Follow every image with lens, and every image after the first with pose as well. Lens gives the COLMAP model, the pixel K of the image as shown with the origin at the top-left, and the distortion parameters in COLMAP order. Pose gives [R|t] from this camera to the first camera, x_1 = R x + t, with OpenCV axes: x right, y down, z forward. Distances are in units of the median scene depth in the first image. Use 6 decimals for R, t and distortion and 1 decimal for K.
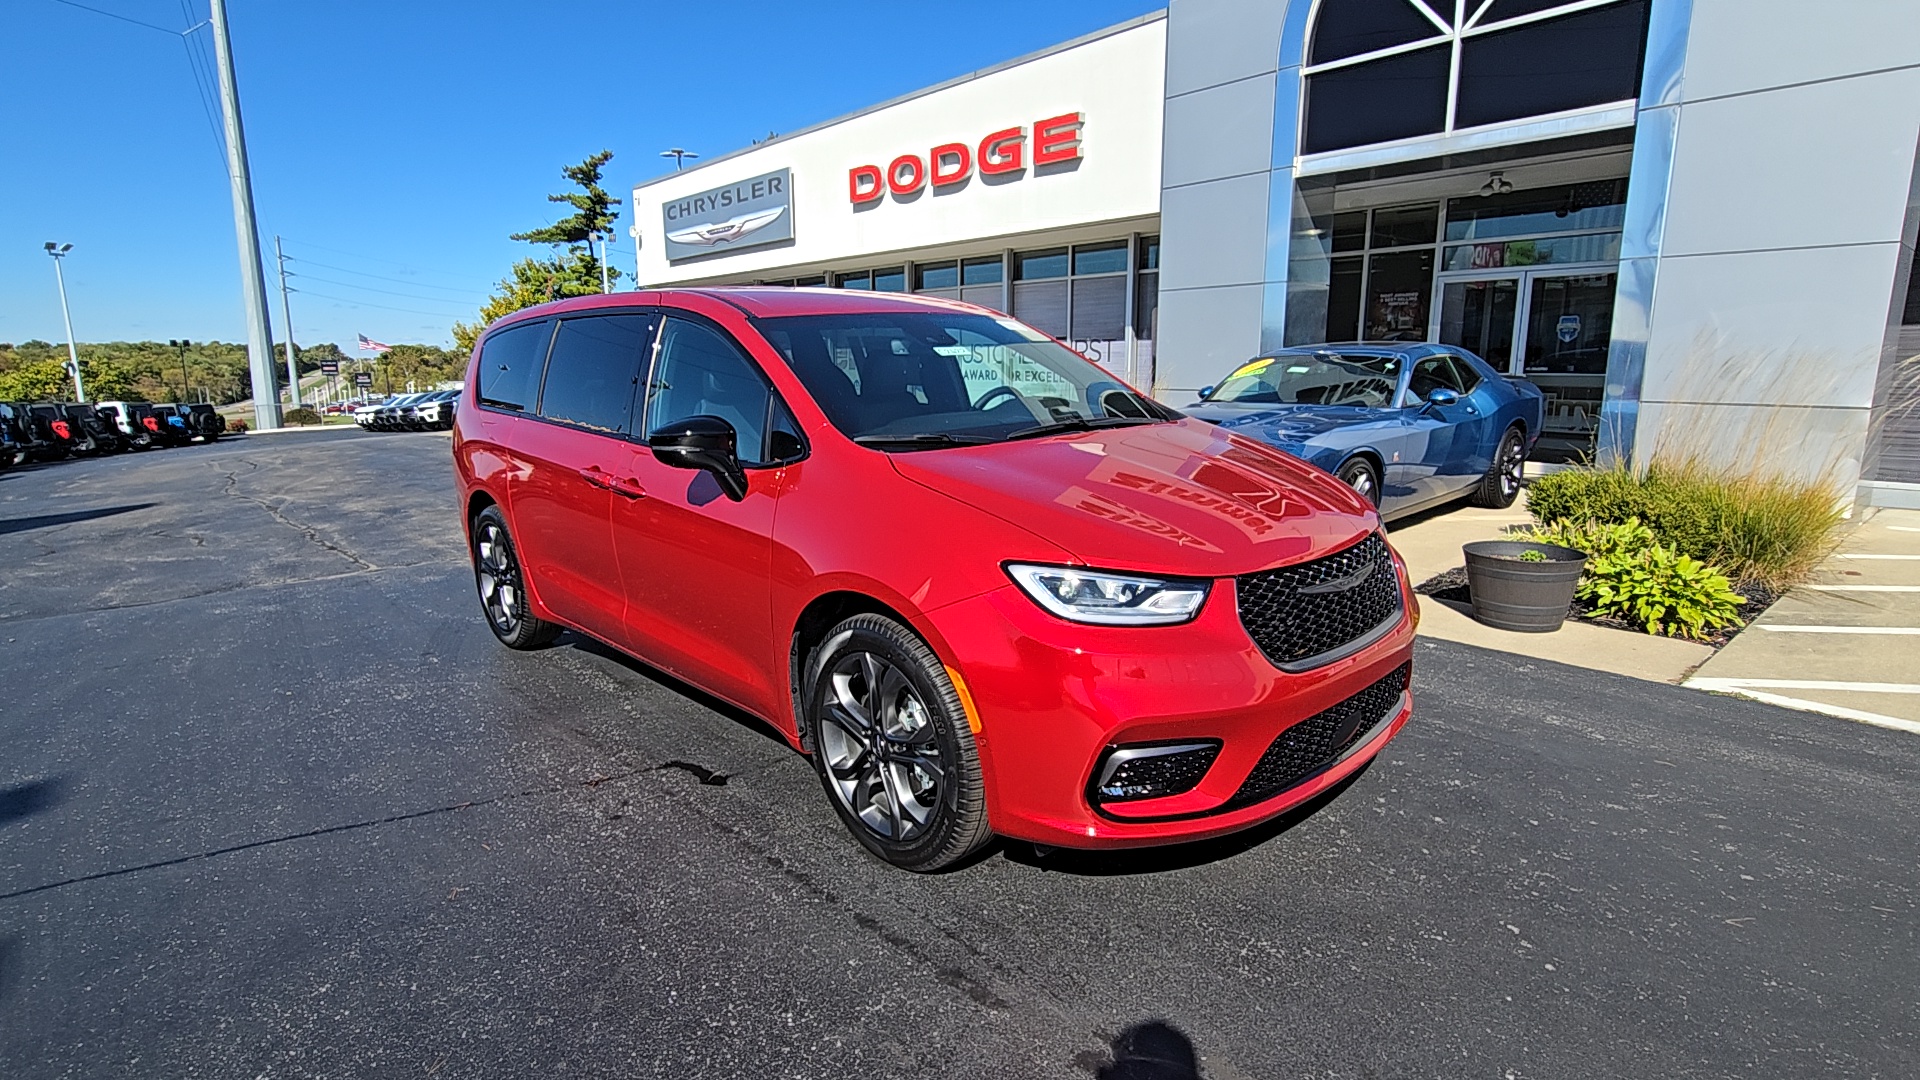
lens RADIAL K [[965.6, 0, 950.0], [0, 965.6, 550.9], [0, 0, 1]] dist [-0.000577, 0.000300]
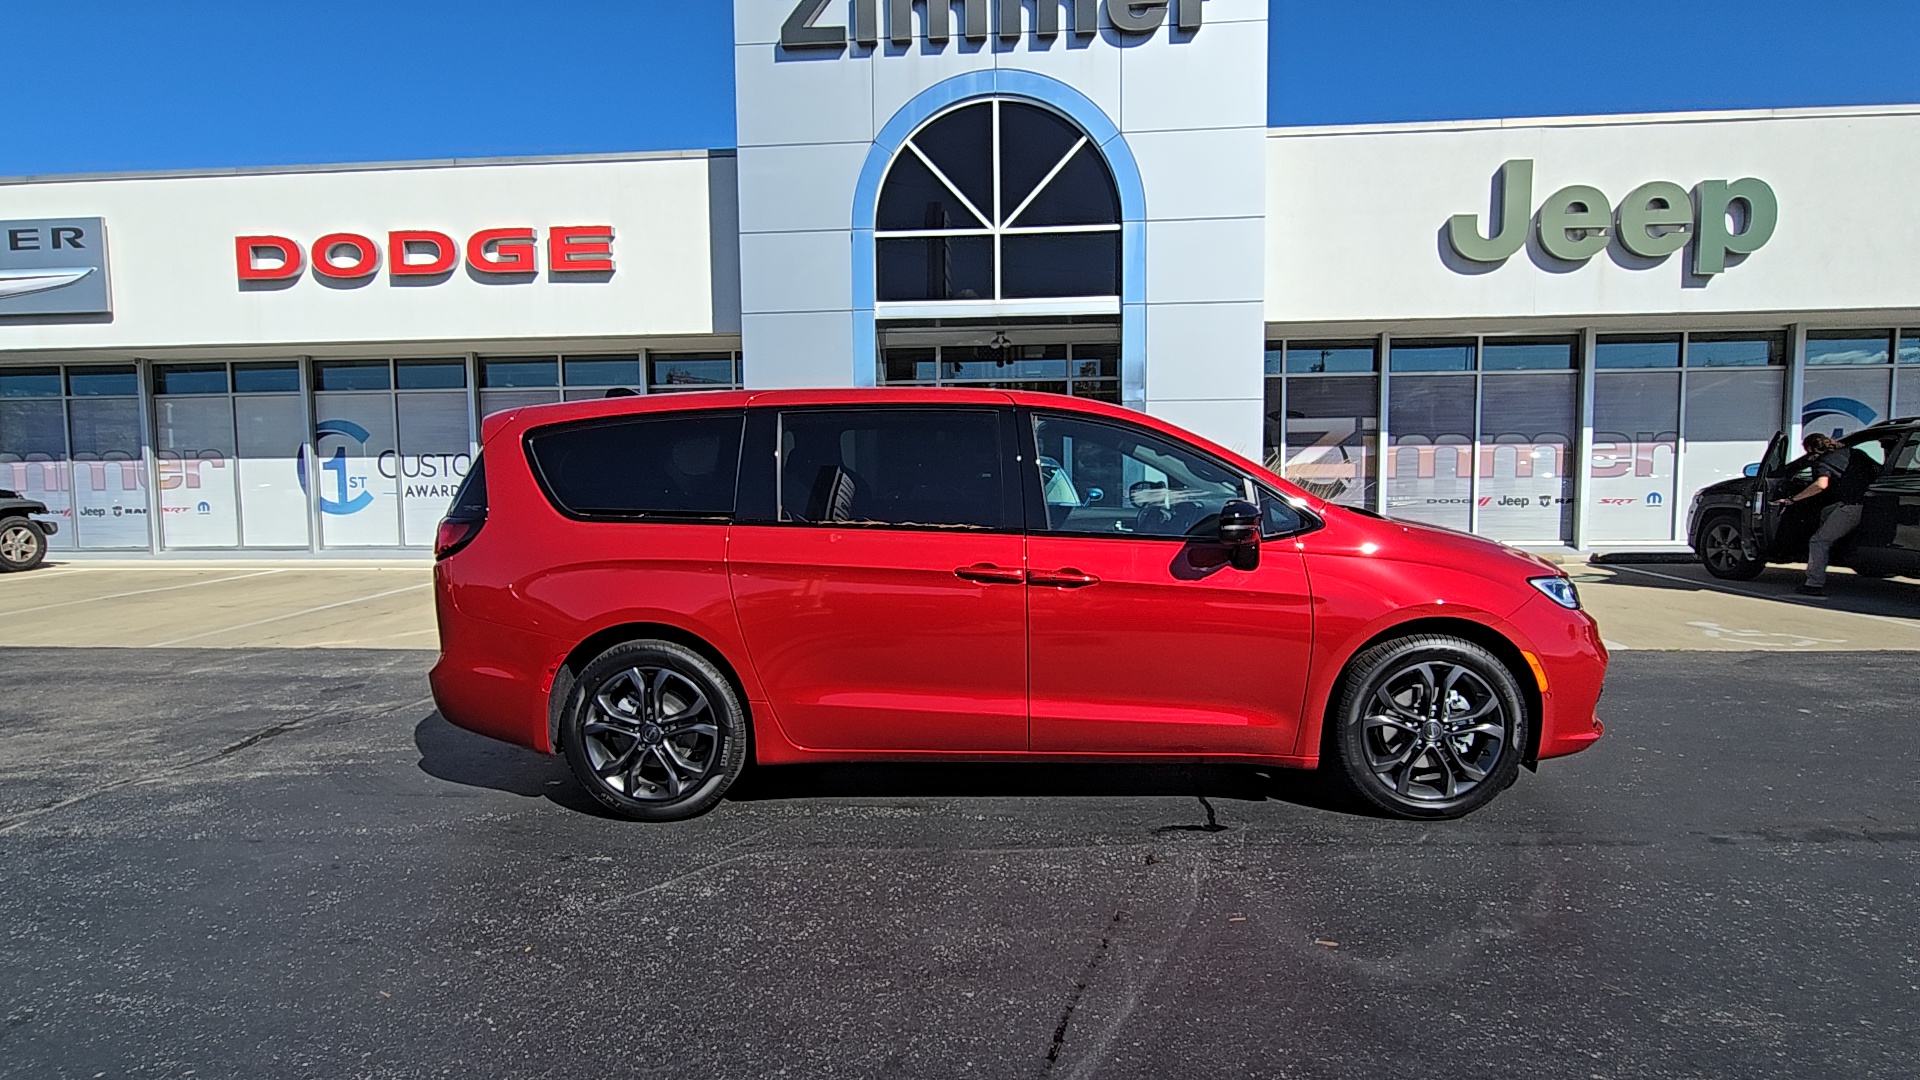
lens RADIAL K [[965.6, 0, 949.9], [0, 965.6, 552.3], [0, 0, 1]] dist [-0.000577, 0.000300]
pose [[0.712736, -0.060595, 0.698810, -0.270099], [0.143574, 0.987771, -0.060784, -0.011138], [-0.686581, 0.143654, 0.712720, 0.083470]]
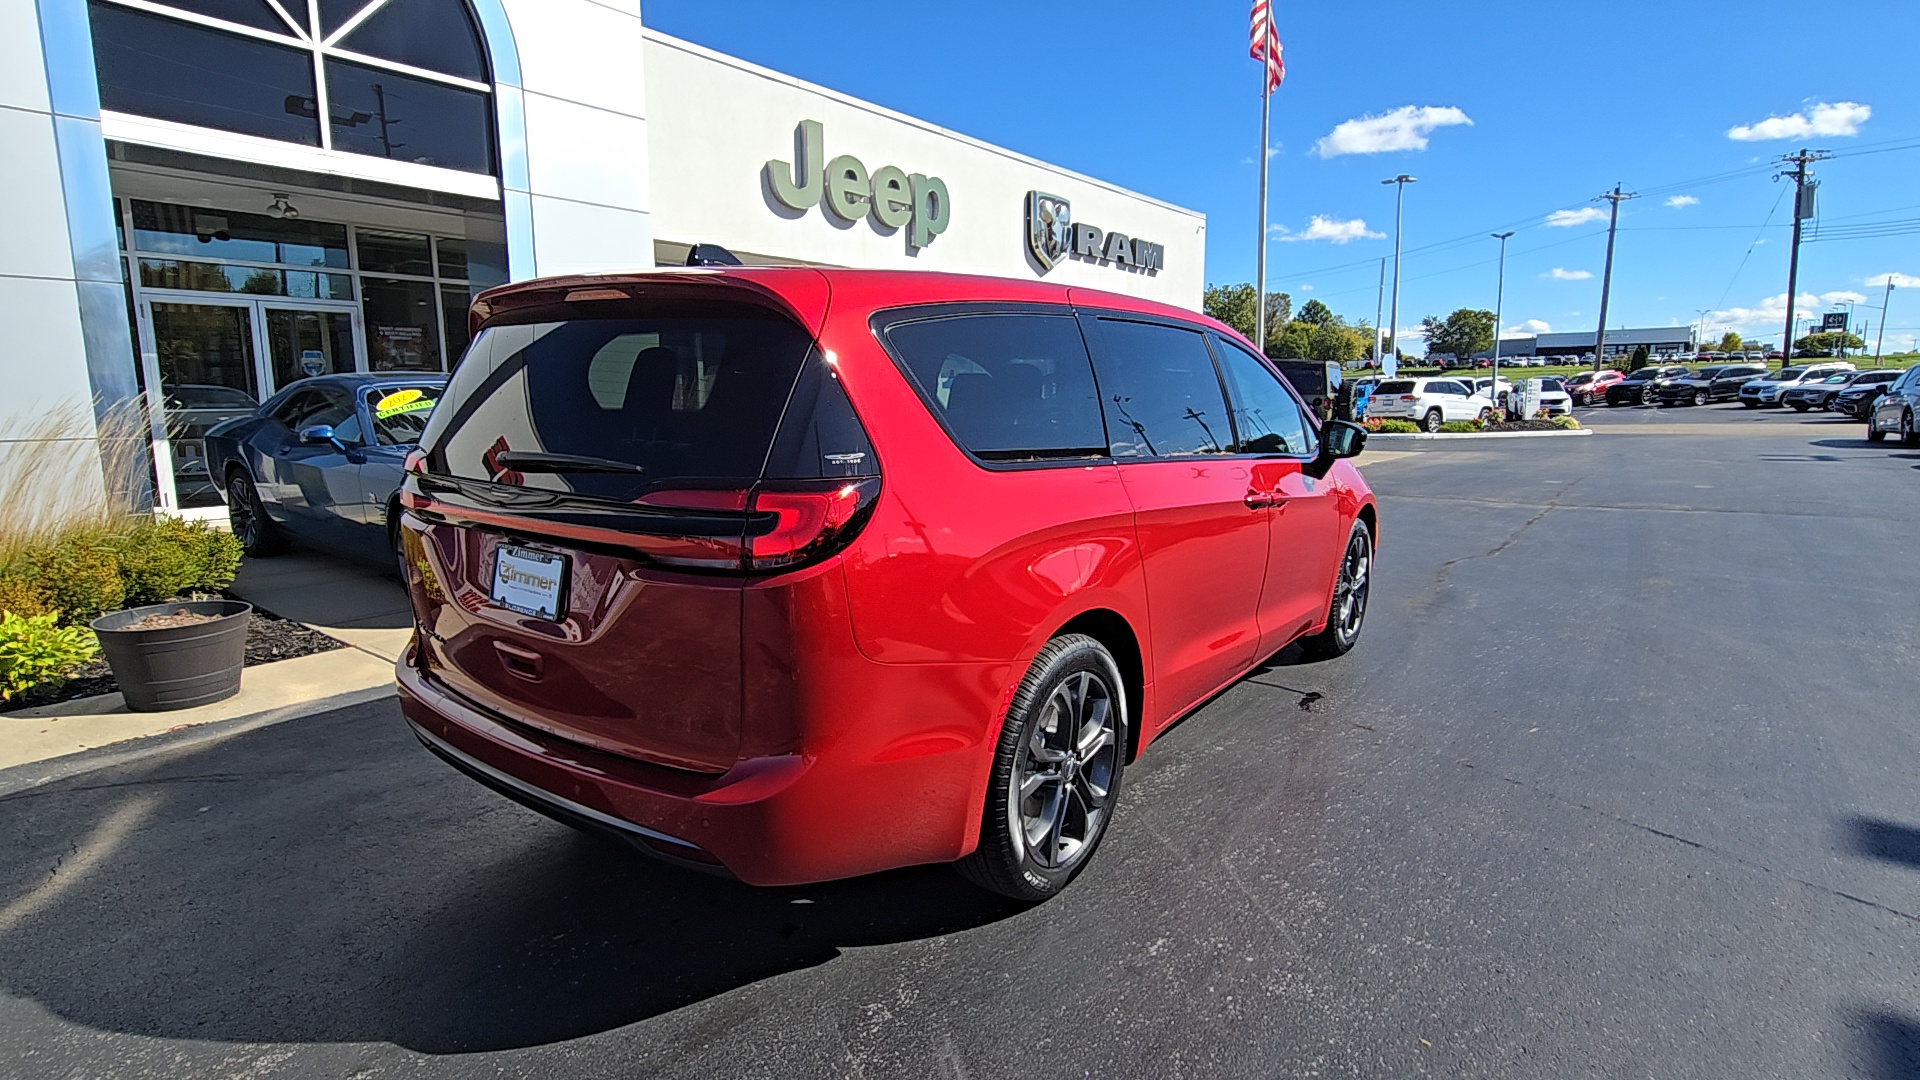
lens RADIAL K [[965.6, 0, 956.6], [0, 965.6, 547.2], [0, 0, 1]] dist [-0.000577, 0.000300]
pose [[-0.189148, -0.148930, 0.970589, -0.314487], [0.195687, 0.962888, 0.185883, -0.067188], [-0.962252, 0.225091, -0.152985, 0.363137]]
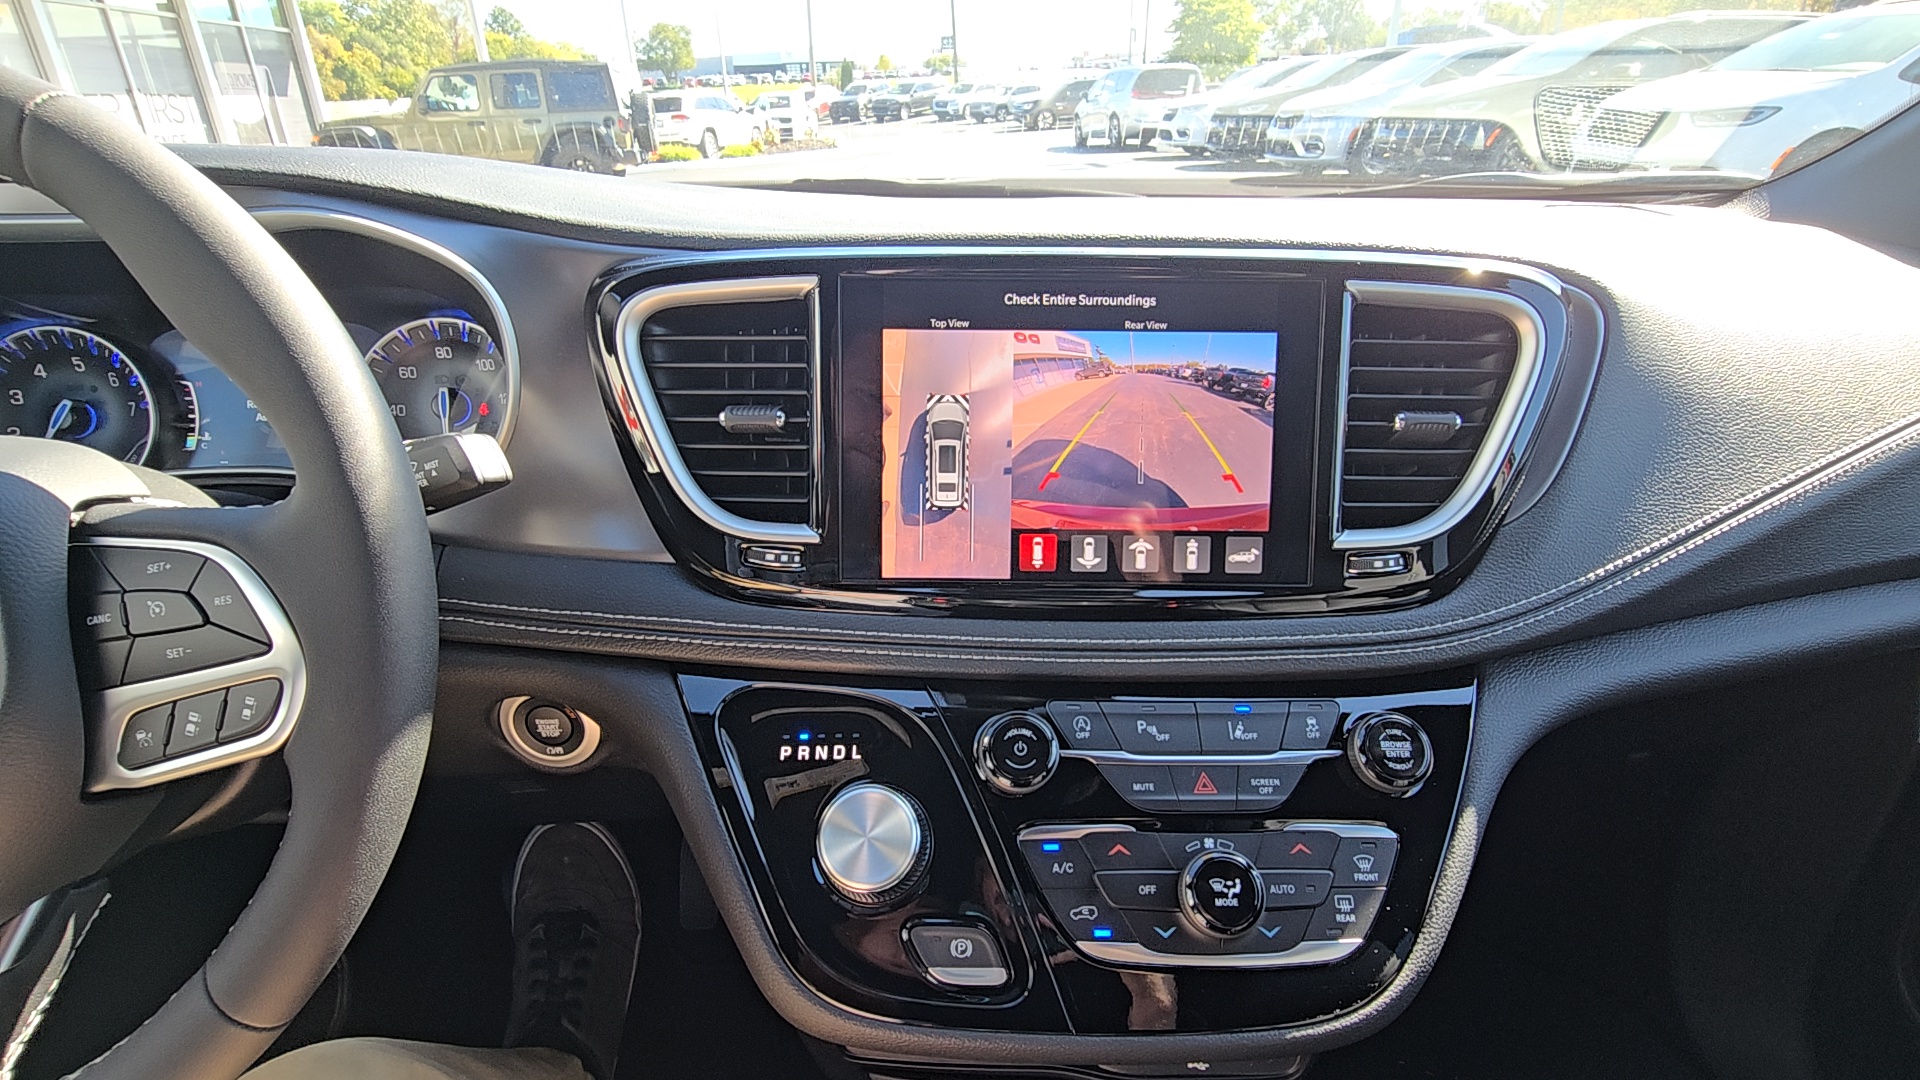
lens RADIAL K [[965.6, 0, 951.7], [0, 965.6, 549.8], [0, 0, 1]] dist [-0.000577, 0.000300]
pose [[-0.798836, -0.227065, 0.557048, -0.016522], [0.147202, 0.824083, 0.547010, -0.041840], [-0.583260, 0.518970, -0.624882, 0.264883]]
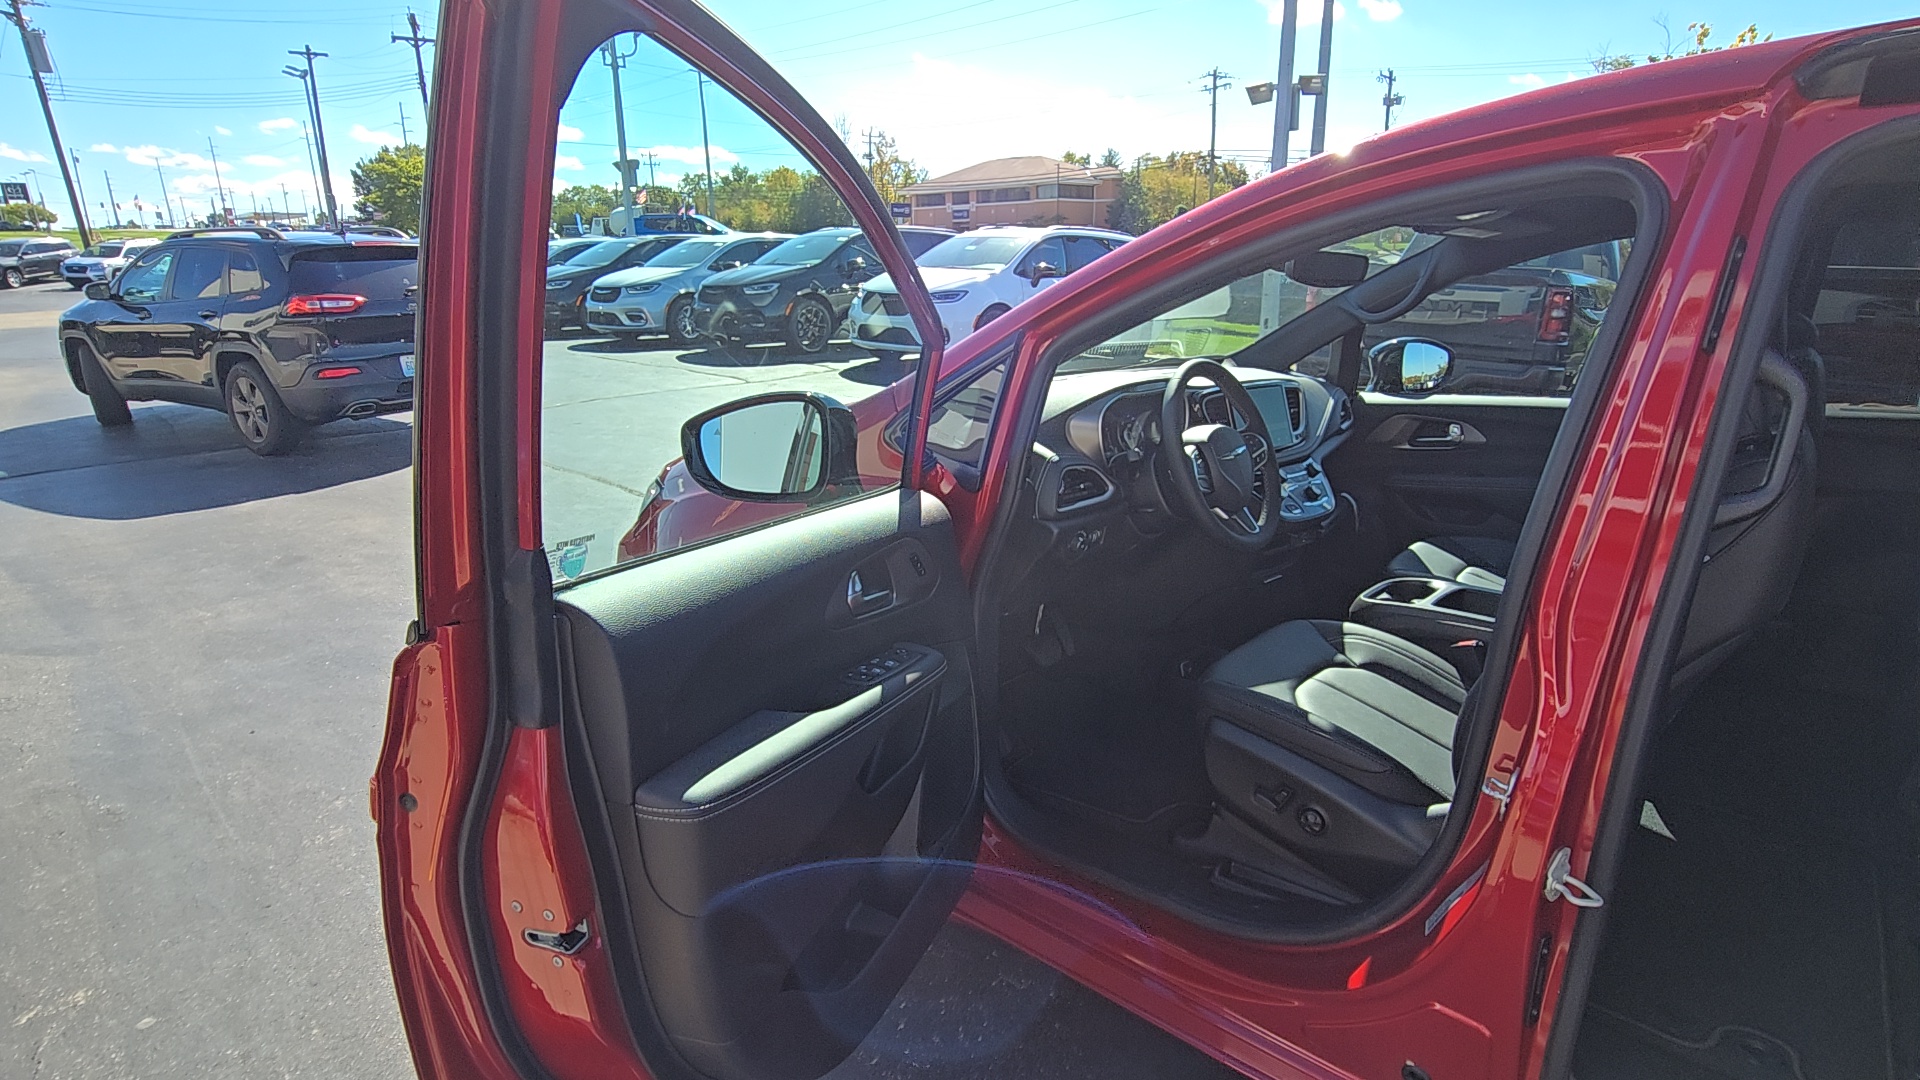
lens RADIAL K [[965.6, 0, 950.7], [0, 965.6, 544.9], [0, 0, 1]] dist [-0.000577, 0.000300]
pose [[-0.995016, 0.044034, -0.089461, 0.058220], [-0.002988, 0.883634, 0.468168, -0.081610], [0.099666, 0.466102, -0.879099, 0.382055]]
